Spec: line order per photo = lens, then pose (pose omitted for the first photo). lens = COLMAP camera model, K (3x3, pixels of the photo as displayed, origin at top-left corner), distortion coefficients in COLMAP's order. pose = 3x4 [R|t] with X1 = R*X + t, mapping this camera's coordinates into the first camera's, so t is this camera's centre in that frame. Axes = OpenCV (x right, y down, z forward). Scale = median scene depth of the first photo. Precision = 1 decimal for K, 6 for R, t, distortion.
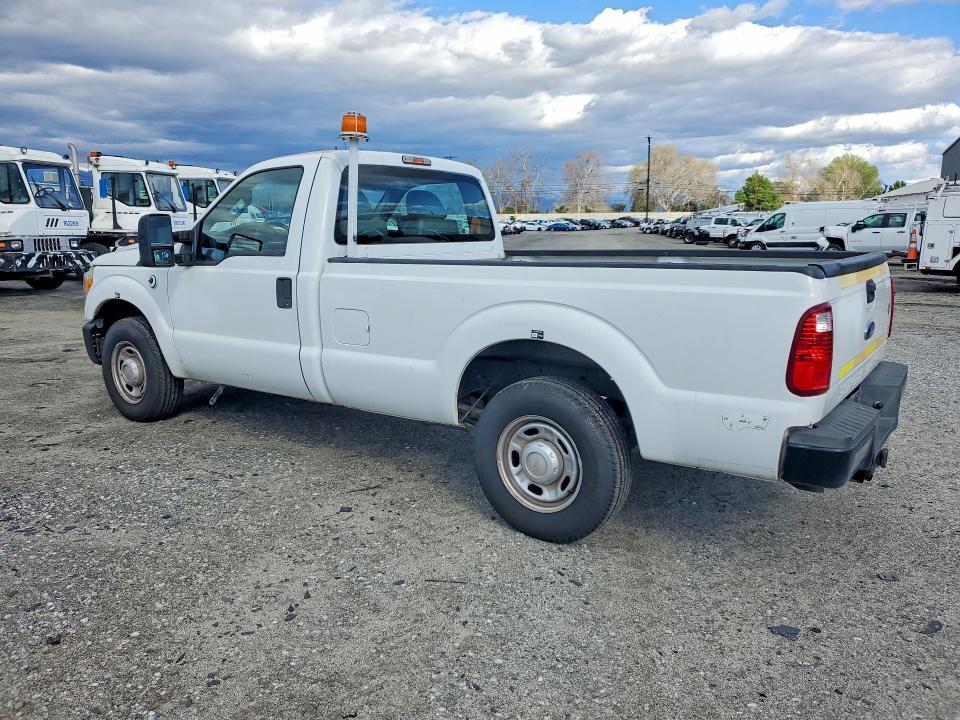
lens RADIAL K [[783.0, 0, 523.4], [0, 783.0, 361.6], [0, 0, 1]] dist [0.043279, -0.001219]
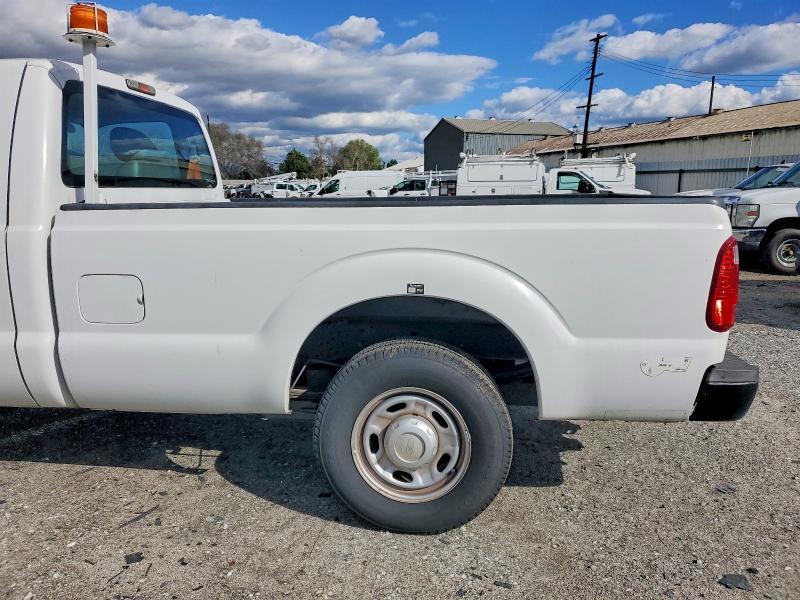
lens RADIAL K [[616.1, 0, 399.5], [0, 616.1, 284.3], [0, 0, 1]] dist [0.016845, 0.003846]
pose [[0.879226, -0.072745, 0.470819, -0.262202], [0.085120, 0.996358, -0.005013, -0.033371], [-0.468740, 0.044484, 0.882216, 0.388646]]
